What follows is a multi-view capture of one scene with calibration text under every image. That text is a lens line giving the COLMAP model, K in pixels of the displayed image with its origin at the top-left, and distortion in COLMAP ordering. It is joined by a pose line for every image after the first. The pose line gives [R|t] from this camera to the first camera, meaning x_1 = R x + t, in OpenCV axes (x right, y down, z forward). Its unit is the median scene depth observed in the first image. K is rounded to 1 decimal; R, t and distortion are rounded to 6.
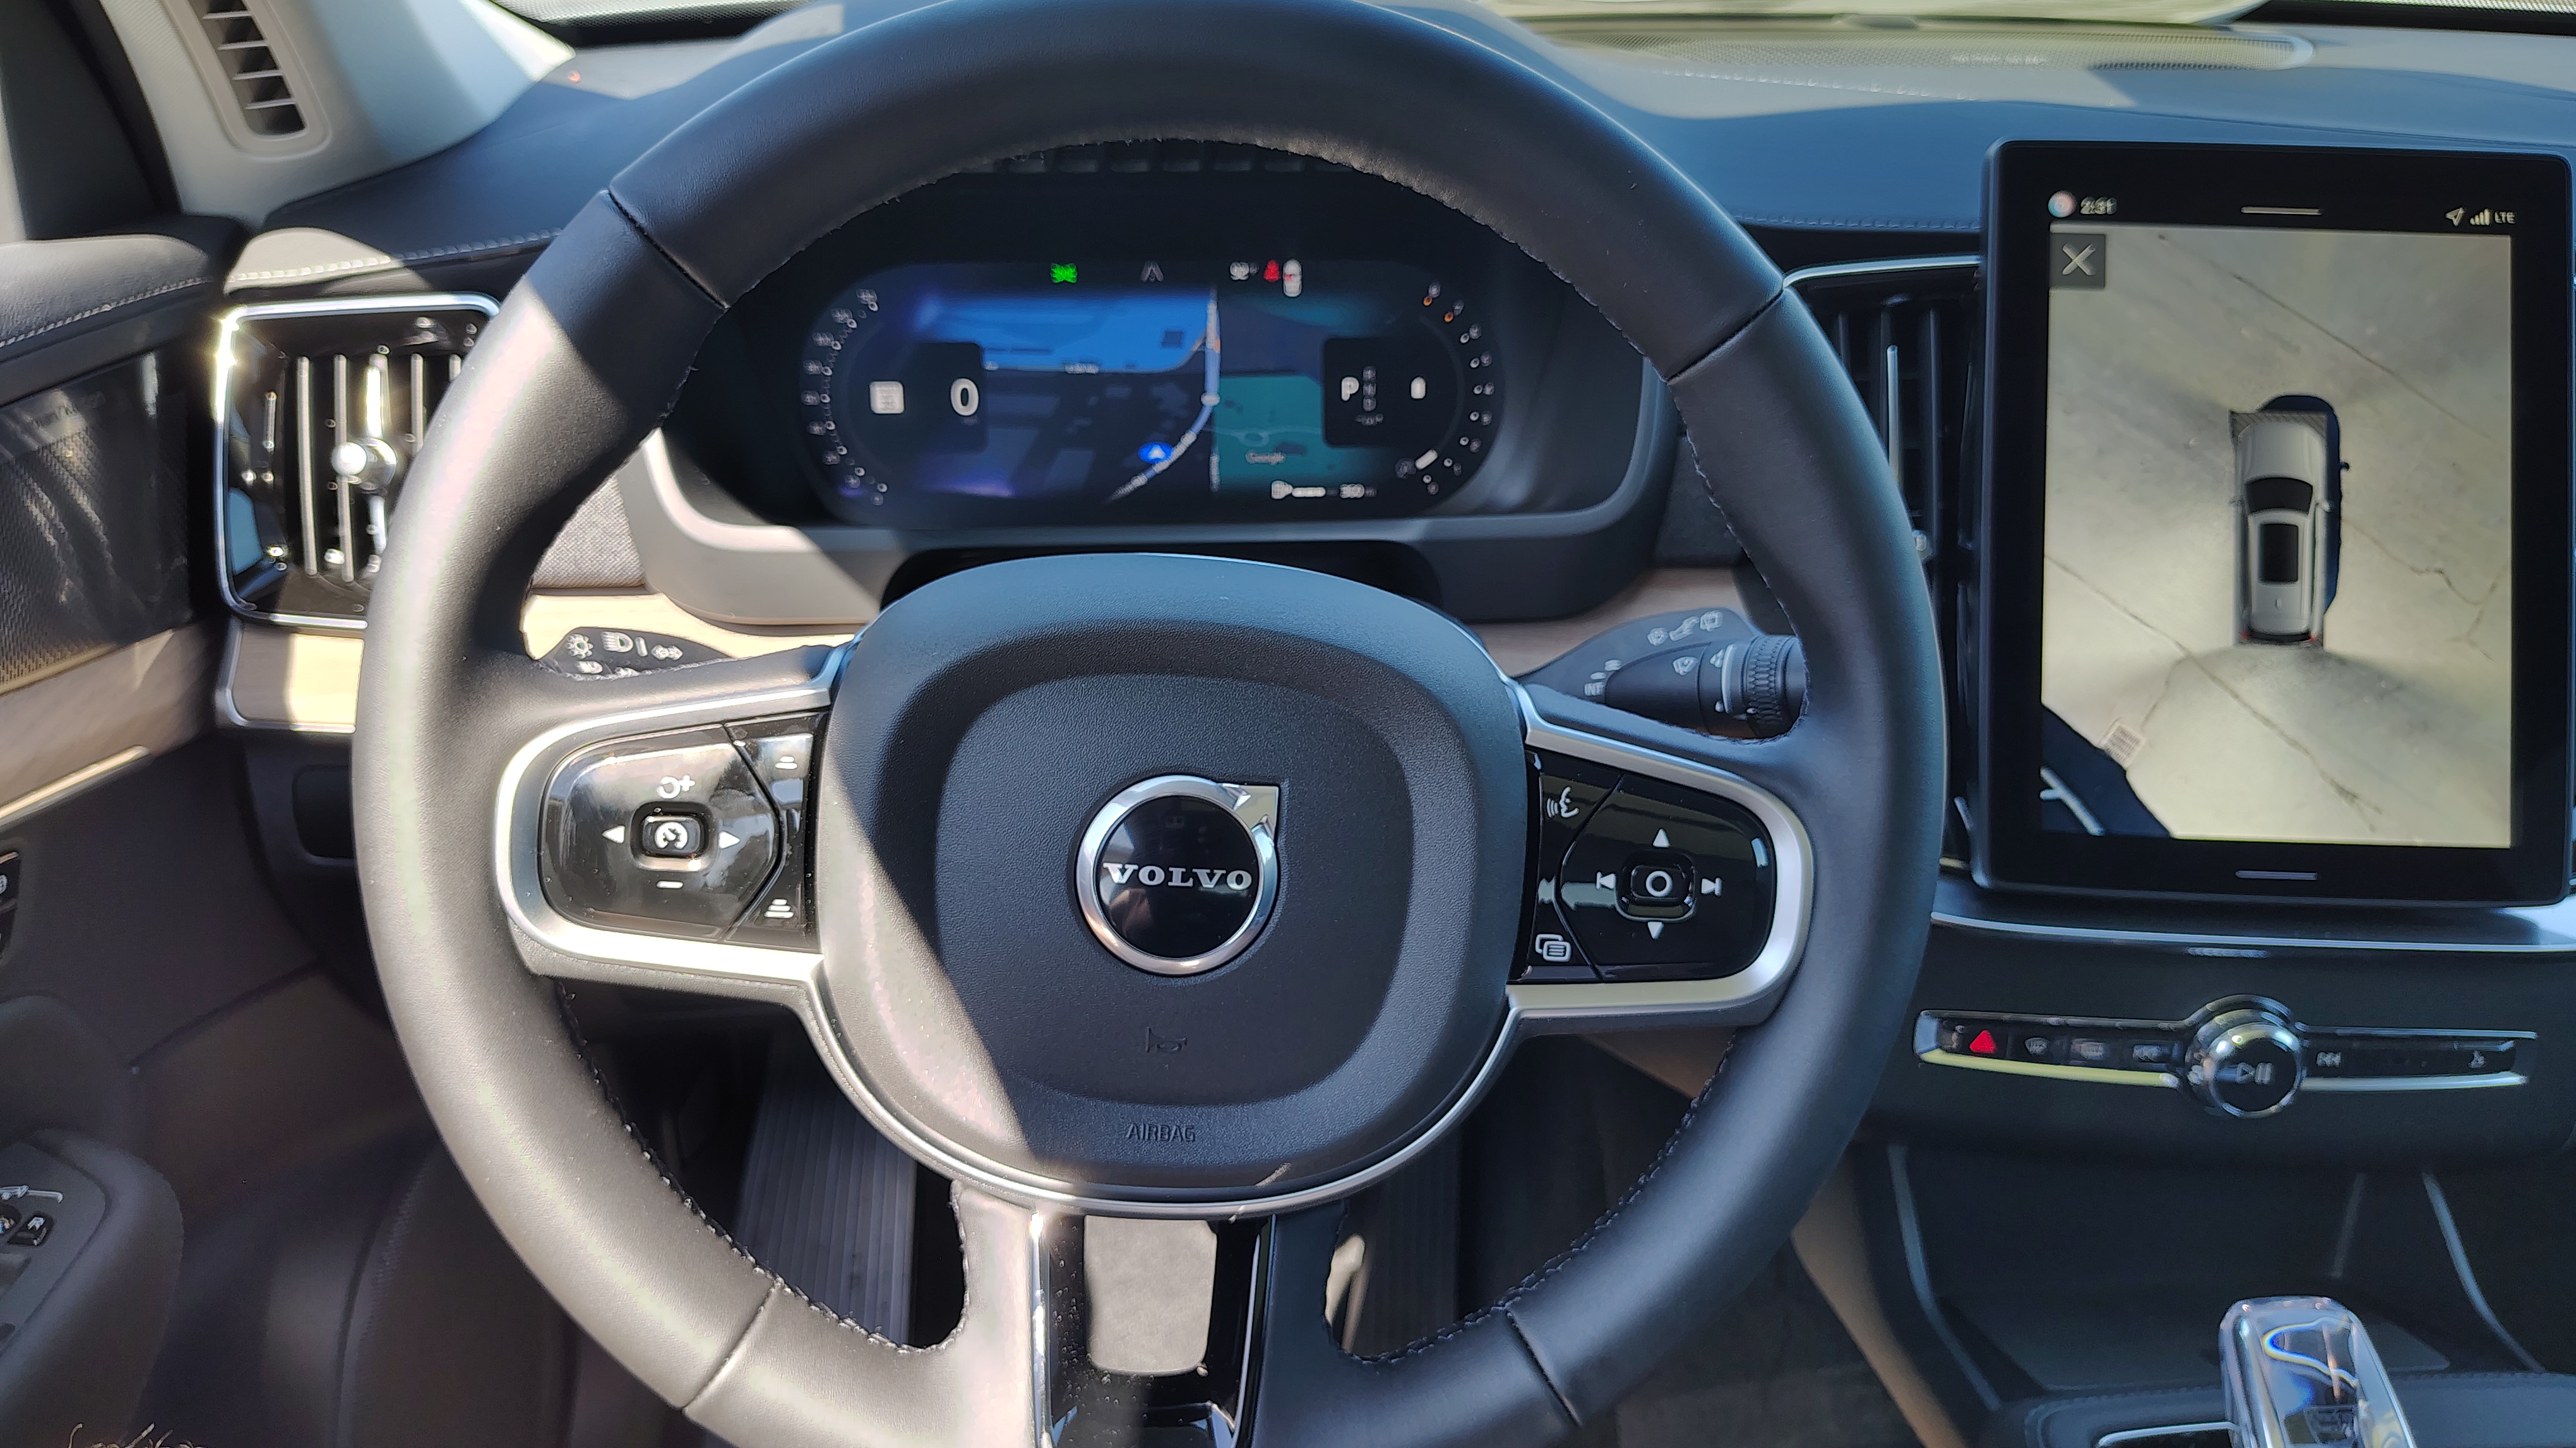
lens RADIAL K [[1796.8, 0, 1347.1], [0, 1796.8, 718.0], [0, 0, 1]] dist [-0.000985, -0.007272]
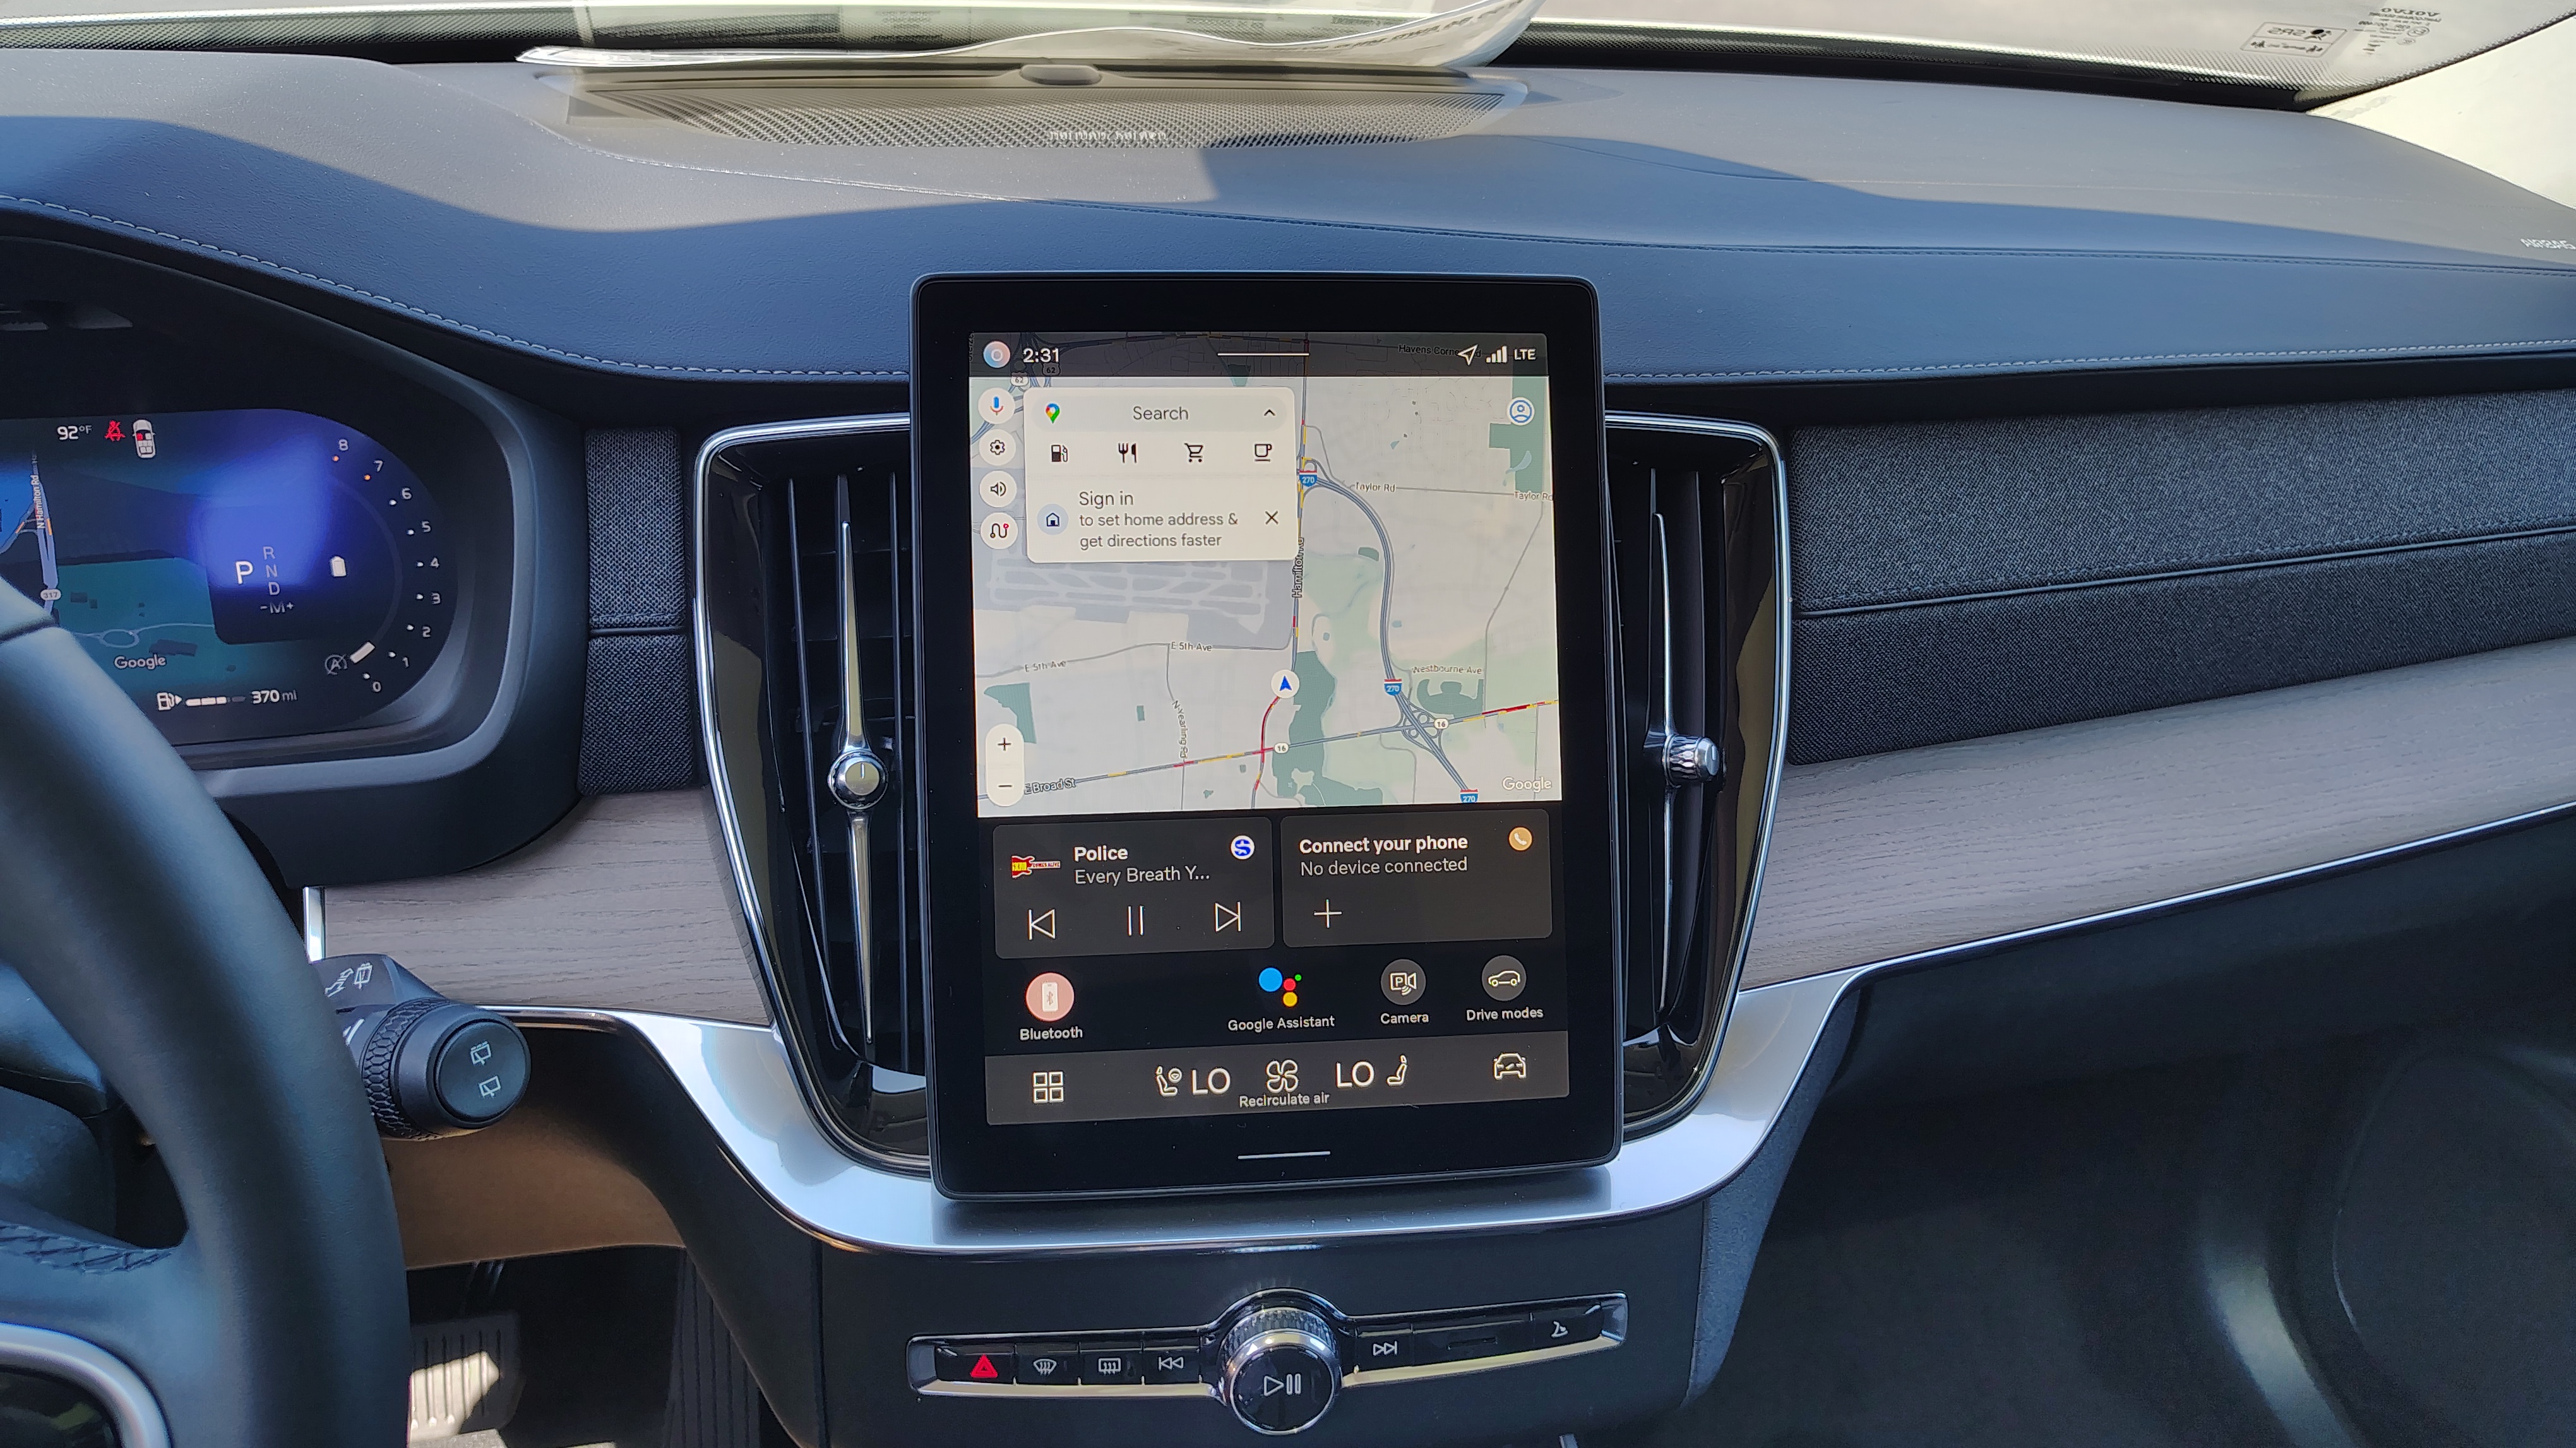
lens RADIAL K [[1796.8, 0, 1347.1], [0, 1796.8, 718.0], [0, 0, 1]] dist [-0.000985, -0.007272]
pose [[0.988326, -0.055446, 0.141905, 0.429884], [0.052220, 0.998288, 0.026356, -0.133245], [-0.143124, -0.018638, 0.989529, 0.167759]]
